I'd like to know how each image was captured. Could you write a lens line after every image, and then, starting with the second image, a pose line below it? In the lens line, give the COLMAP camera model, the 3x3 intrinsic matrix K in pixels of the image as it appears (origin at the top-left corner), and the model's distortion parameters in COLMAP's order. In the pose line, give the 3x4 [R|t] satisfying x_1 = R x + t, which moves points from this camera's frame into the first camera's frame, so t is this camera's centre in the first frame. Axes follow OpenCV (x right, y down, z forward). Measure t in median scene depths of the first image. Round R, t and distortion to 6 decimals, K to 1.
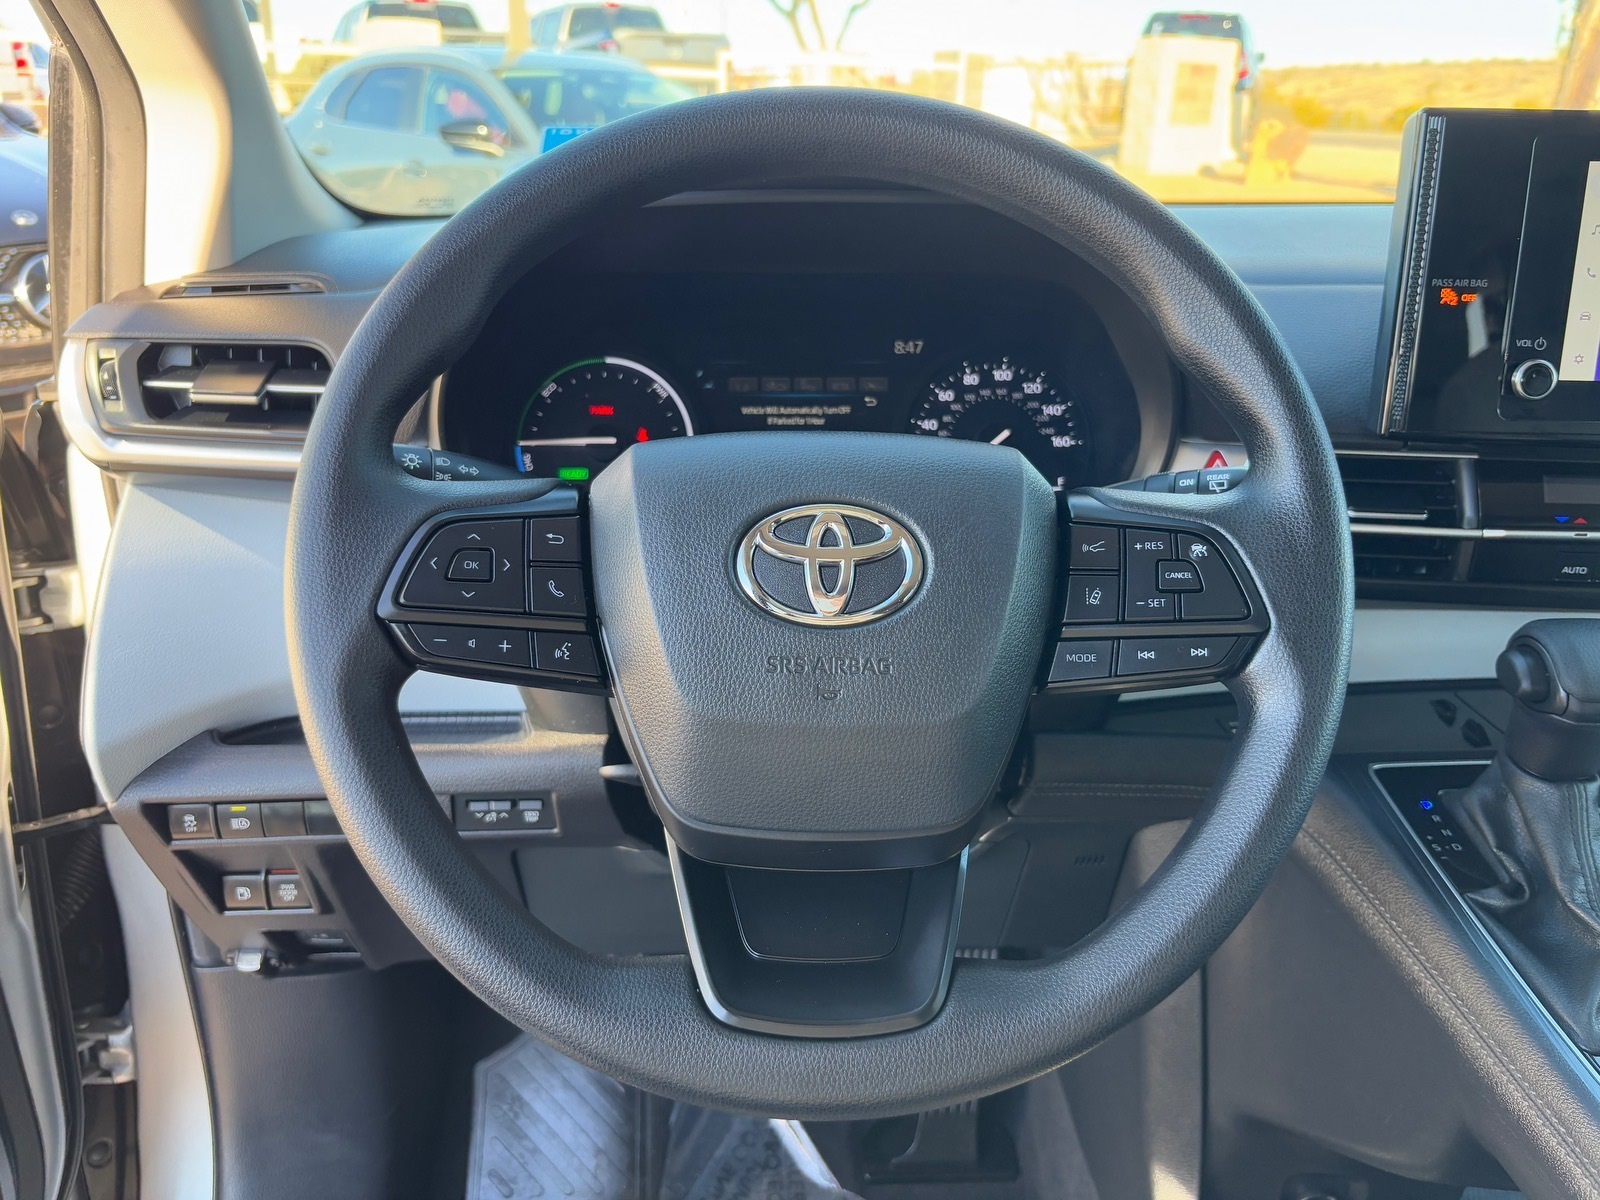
lens RADIAL K [[1231.7, 0, 784.1], [0, 1231.7, 603.5], [0, 0, 1]] dist [0.038499, -0.077055]
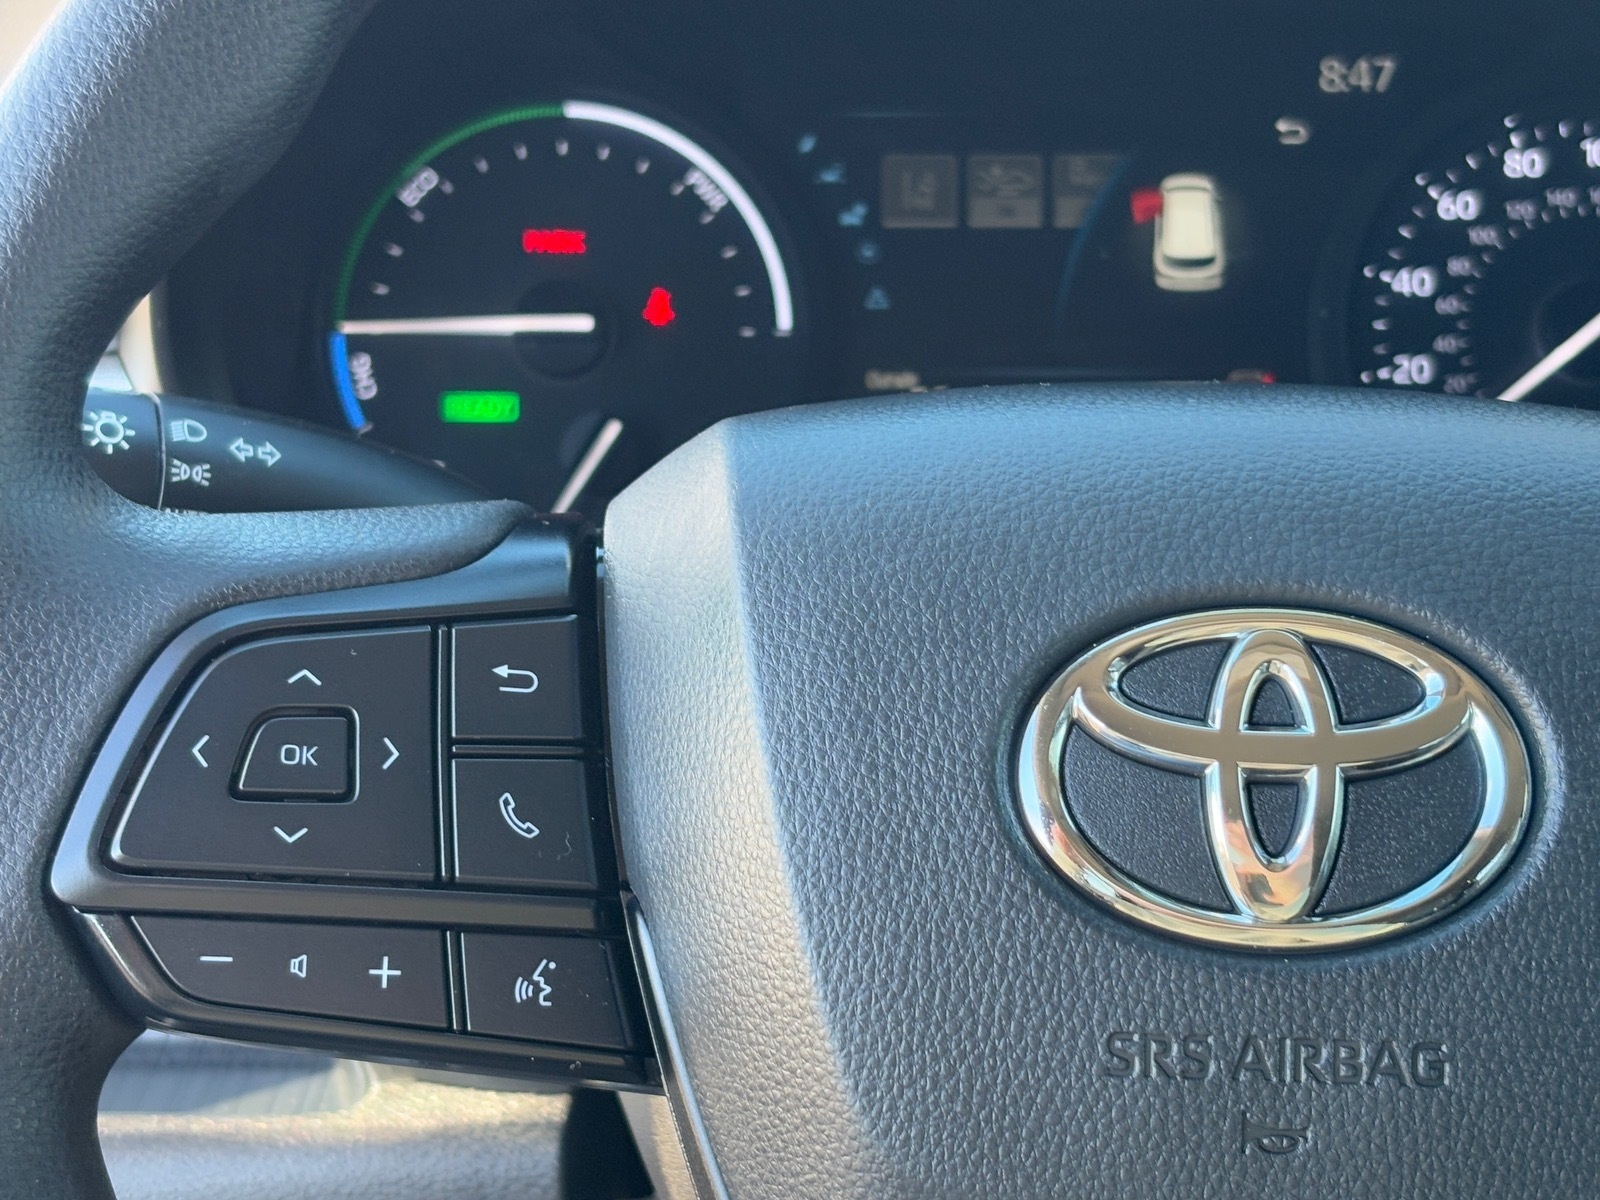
lens RADIAL K [[3041.8, 0, 770.6], [0, 3041.8, 614.1], [0, 0, 1]] dist [0.115164, 0.000000]
pose [[0.999523, 0.010733, -0.028947, -0.054422], [-0.010342, 0.999853, 0.013640, -0.057030], [0.029089, -0.013334, 0.999488, 0.052380]]
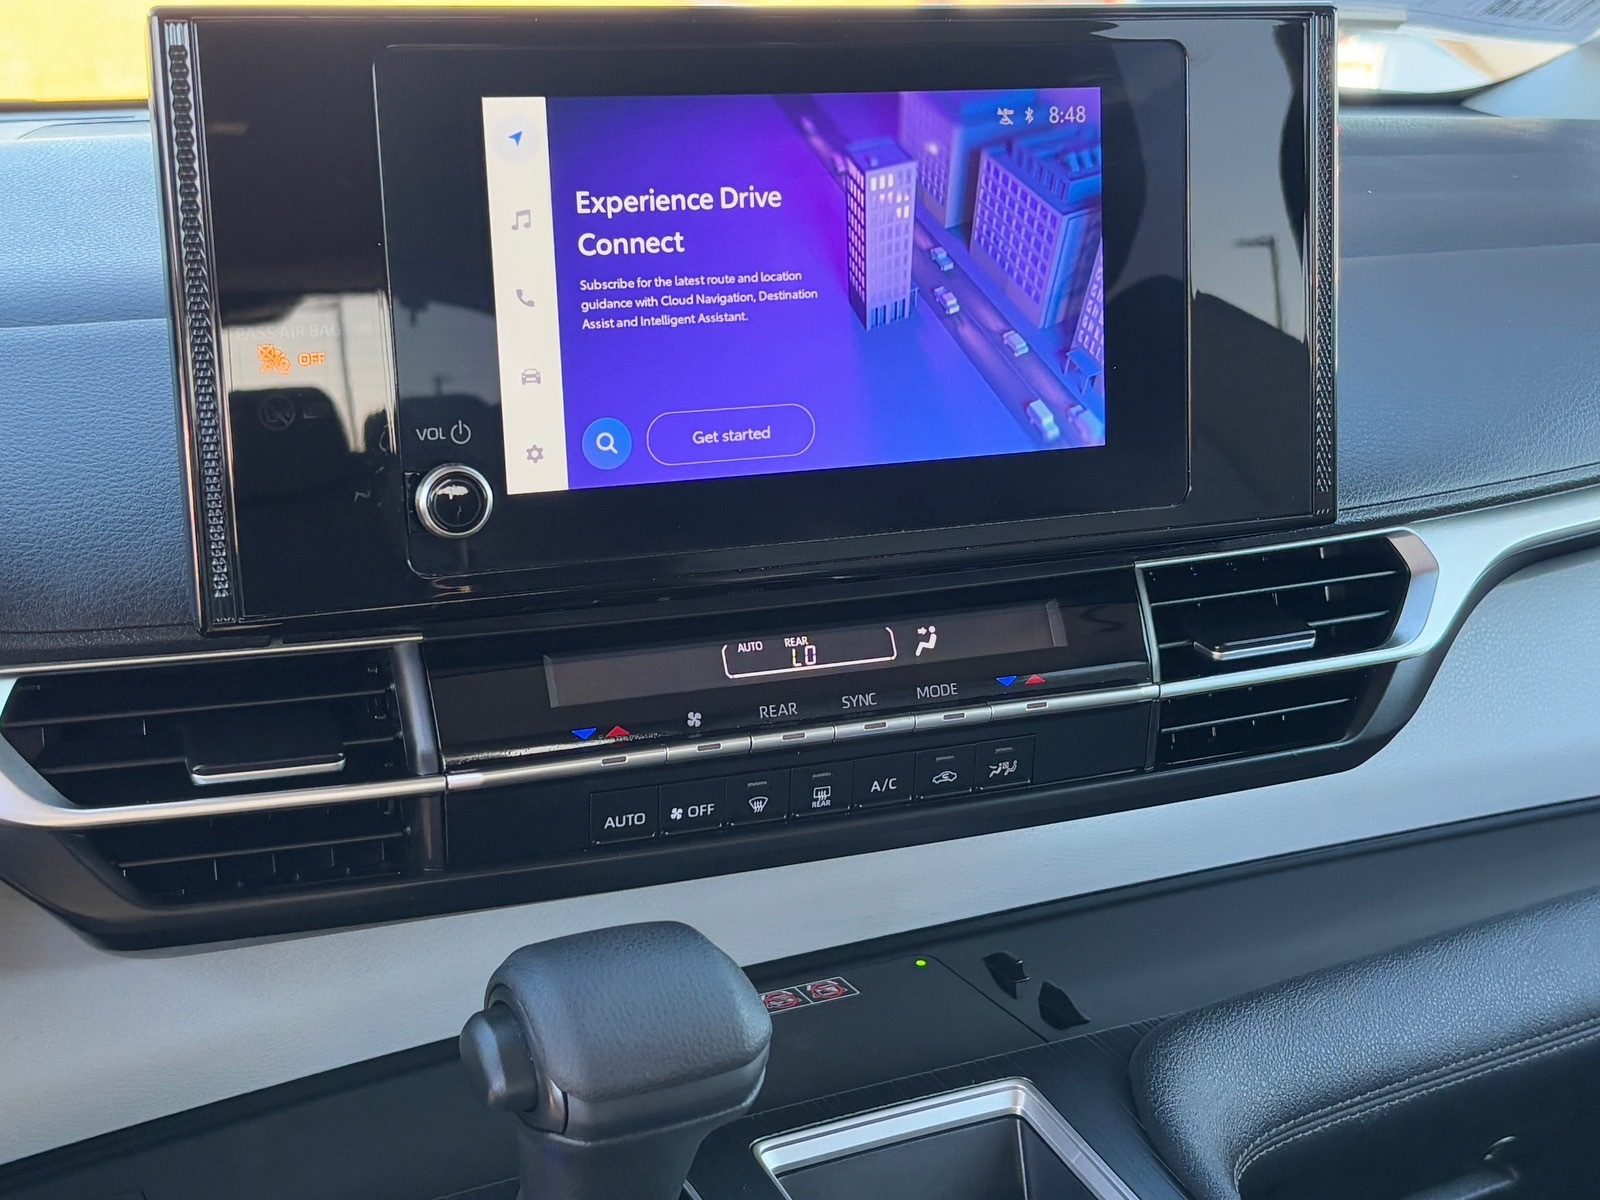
lens RADIAL K [[2363.3, 0, 807.0], [0, 2363.3, 616.6], [0, 0, 1]] dist [0.217197, 0.000000]
pose [[0.895230, -0.117889, 0.429726, 0.254037], [0.148381, 0.988199, -0.038018, -0.060489], [-0.420173, 0.097798, 0.902158, 0.007298]]
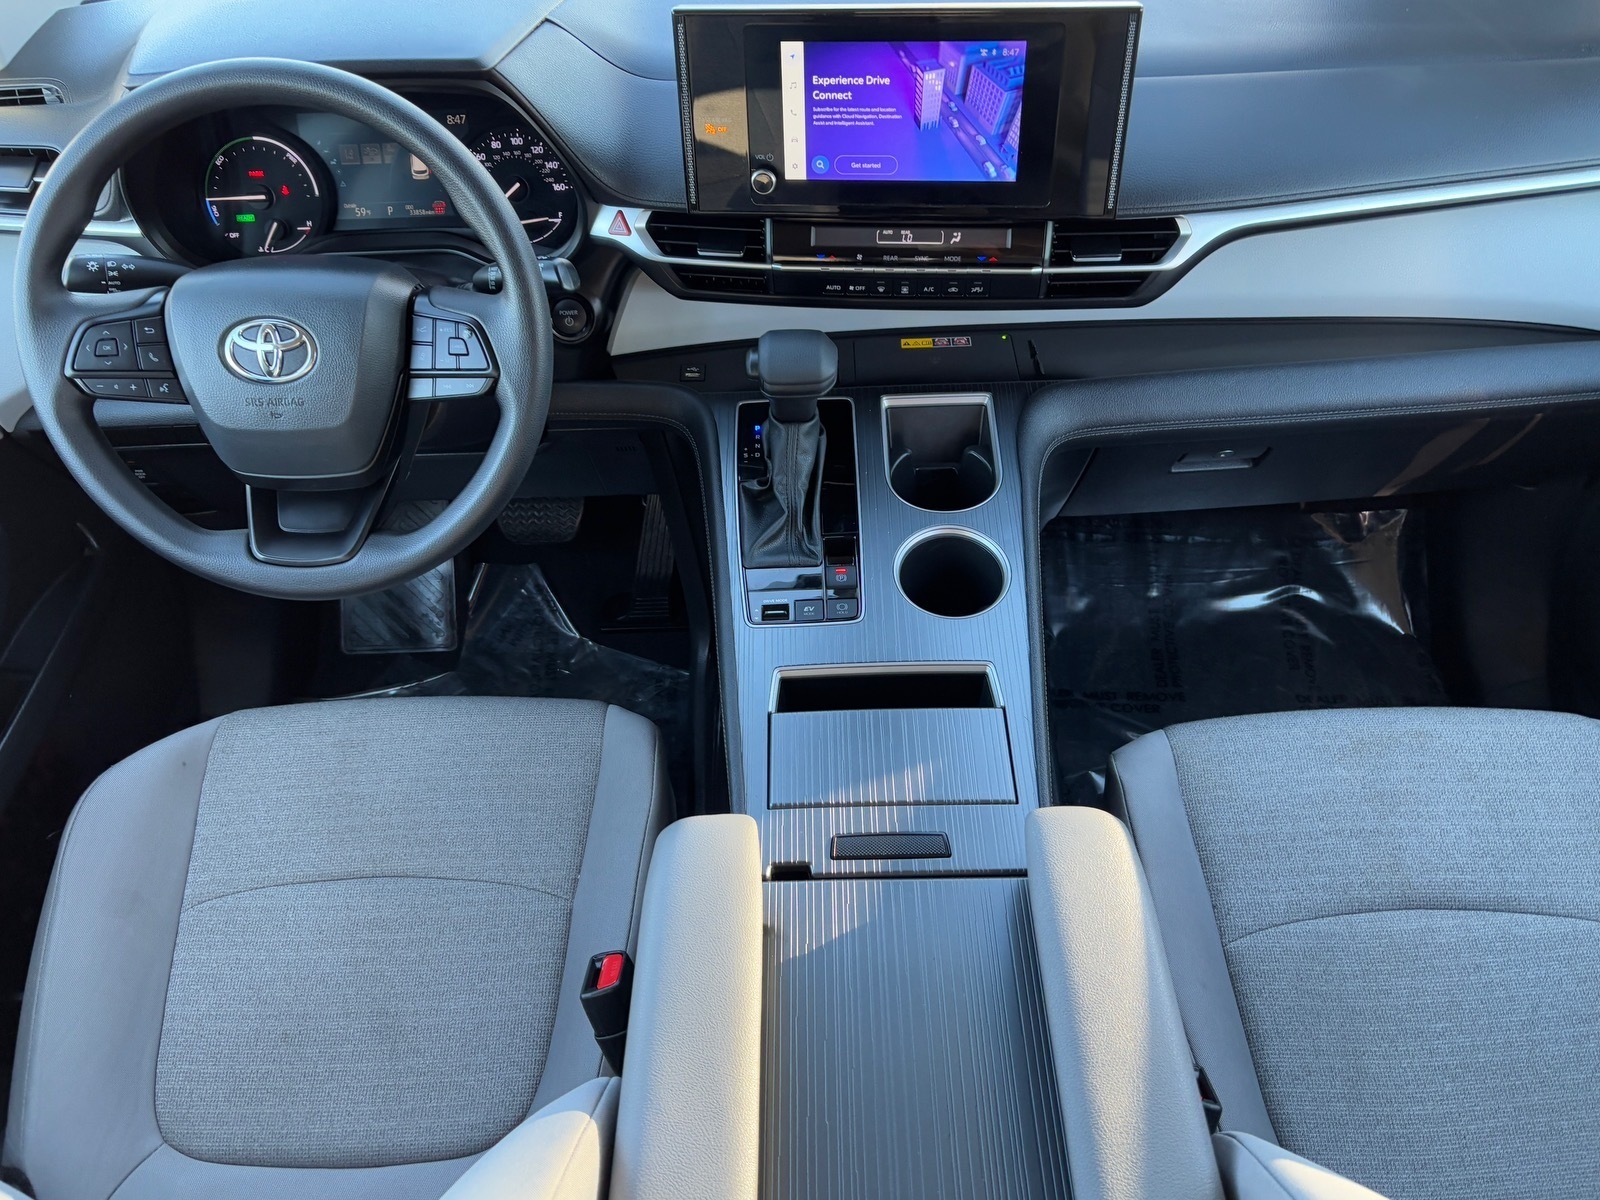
lens RADIAL K [[1253.2, 0, 800.8], [0, 1253.2, 608.5], [0, 0, 1]] dist [0.028945, -0.035891]
pose [[0.998557, -0.003309, -0.053597, 0.642312], [0.024383, 0.917215, 0.397646, -0.280916], [0.047844, -0.398380, 0.915972, -0.652902]]
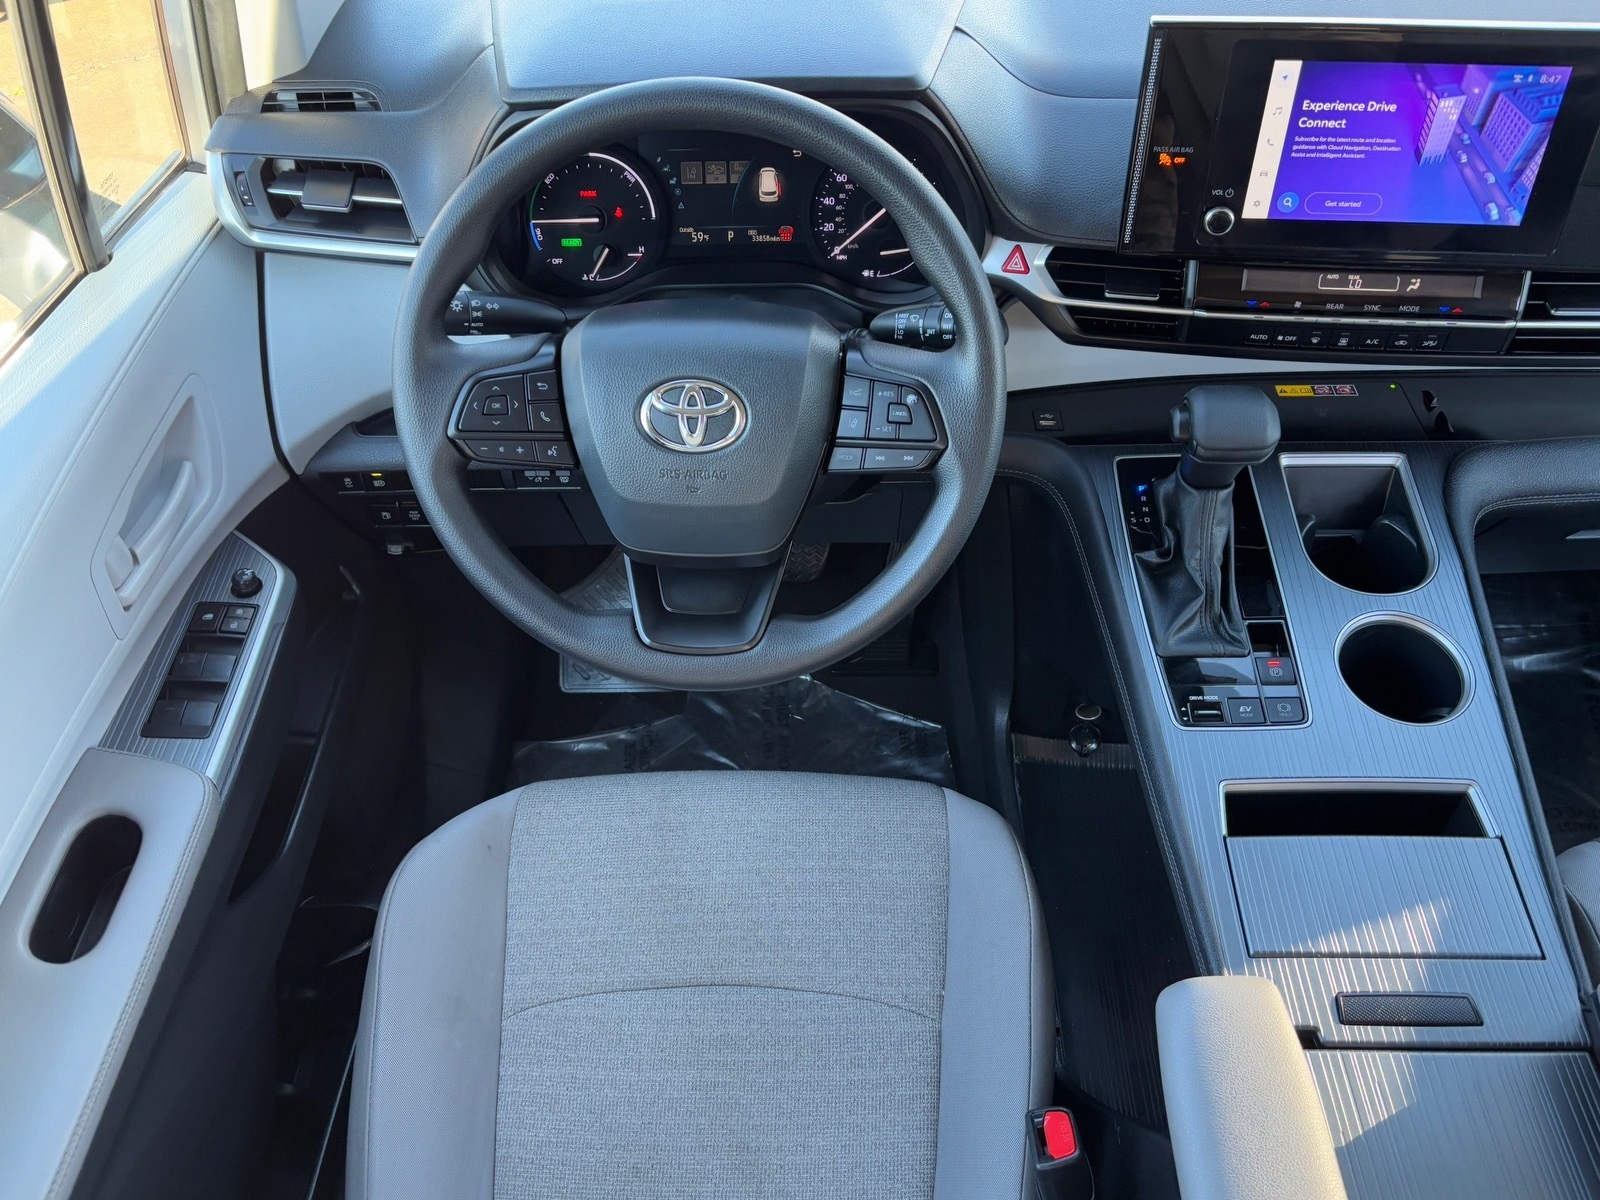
lens RADIAL K [[1253.2, 0, 792.0], [0, 1253.2, 610.1], [0, 0, 1]] dist [0.028945, -0.035891]
pose [[0.997327, 0.020924, -0.070002, 0.195010], [0.010055, 0.909692, 0.415163, -0.328912], [0.072367, -0.414757, 0.907050, -0.467226]]
